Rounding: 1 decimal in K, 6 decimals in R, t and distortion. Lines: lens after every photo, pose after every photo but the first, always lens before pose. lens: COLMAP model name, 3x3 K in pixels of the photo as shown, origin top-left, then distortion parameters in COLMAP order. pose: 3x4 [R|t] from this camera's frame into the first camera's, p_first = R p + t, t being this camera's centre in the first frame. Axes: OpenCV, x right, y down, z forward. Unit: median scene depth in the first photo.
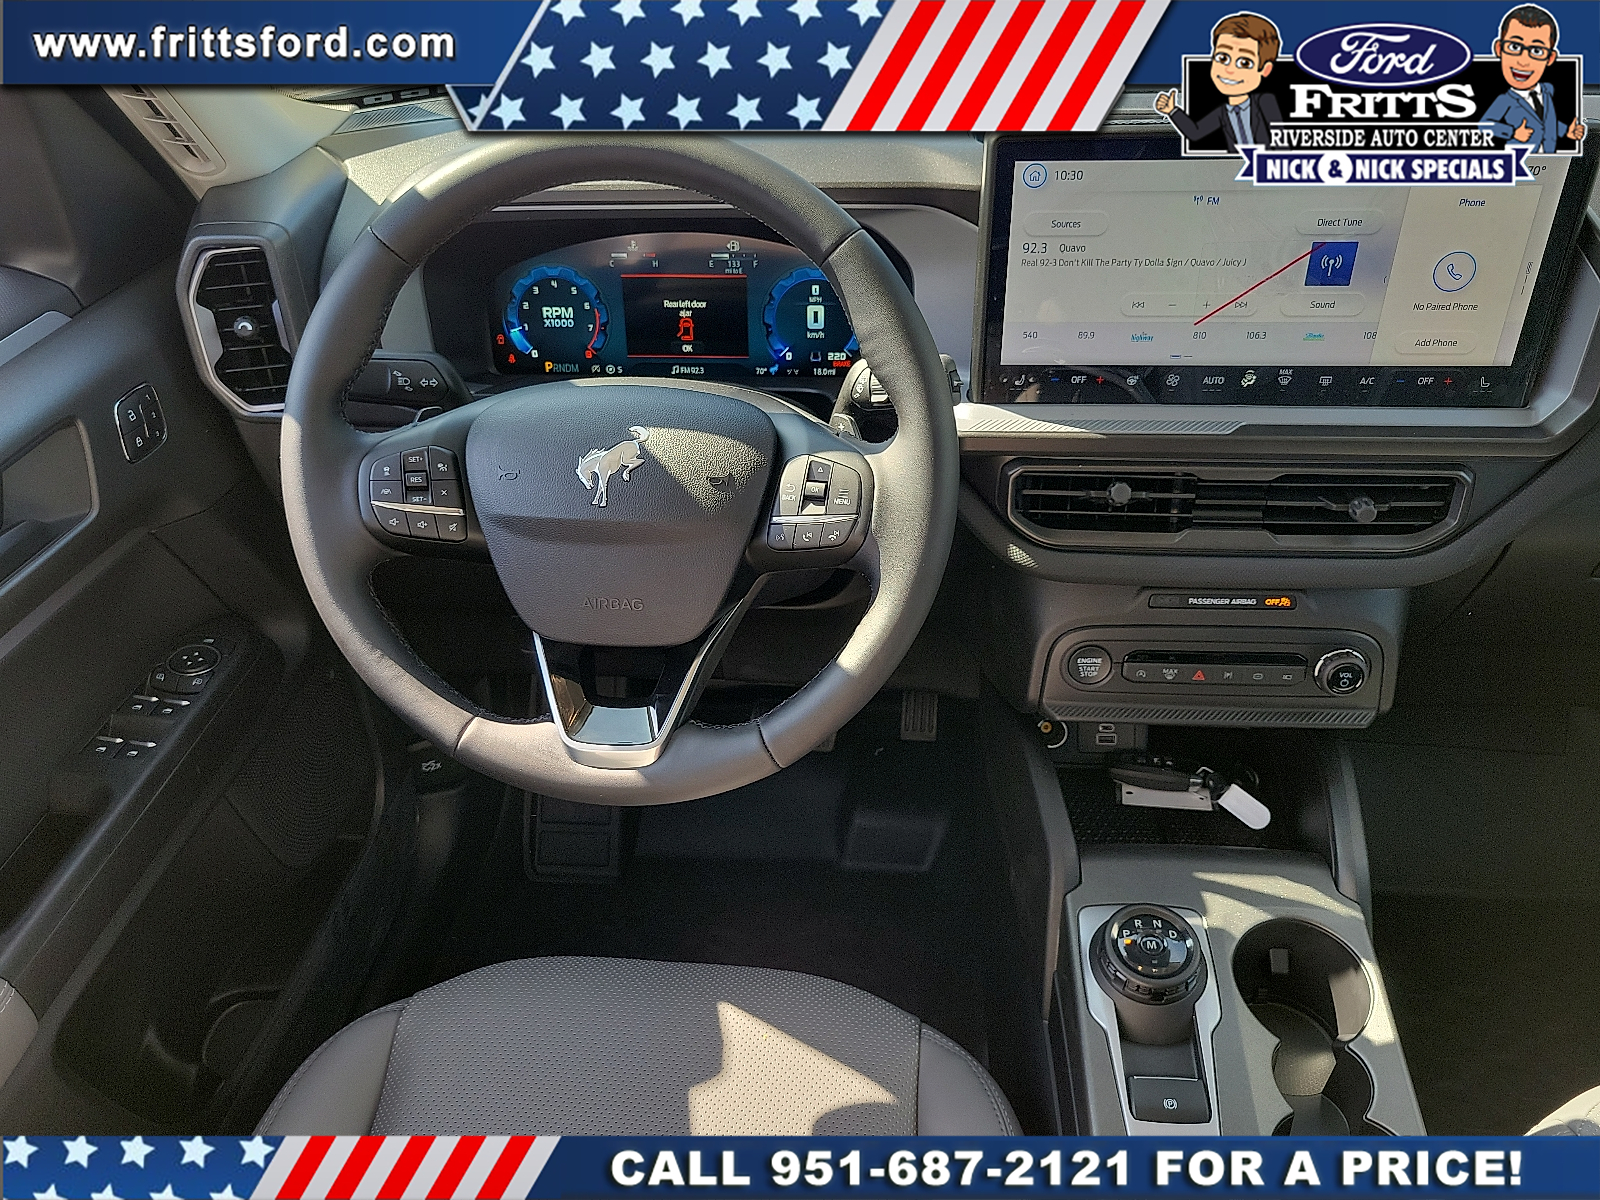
lens RADIAL K [[1229.3, 0, 800.6], [0, 1229.3, 599.1], [0, 0, 1]] dist [0.004333, 0.003421]
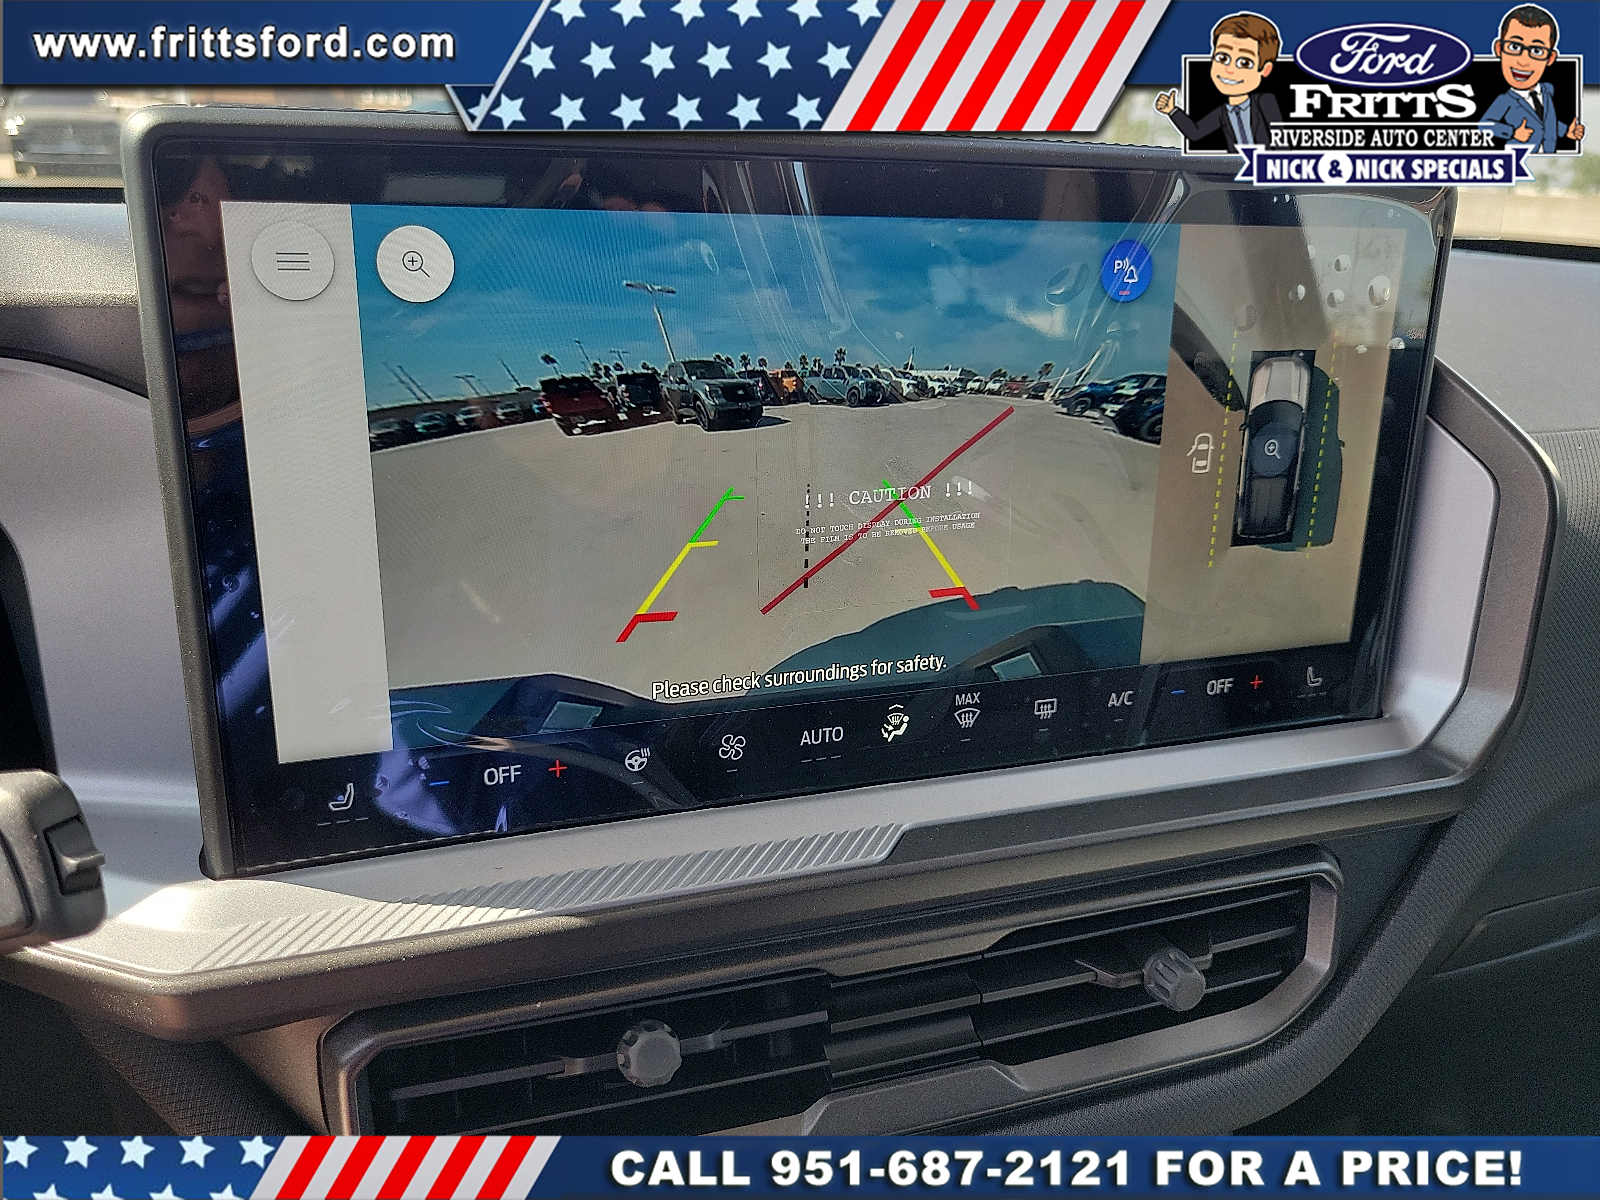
lens RADIAL K [[1229.3, 0, 799.2], [0, 1229.3, 599.5], [0, 0, 1]] dist [0.004333, 0.003421]
pose [[0.924299, -0.080028, 0.373184, 0.170244], [0.207021, 0.926561, -0.314050, -0.088078], [-0.320645, 0.367533, 0.872987, 0.596924]]
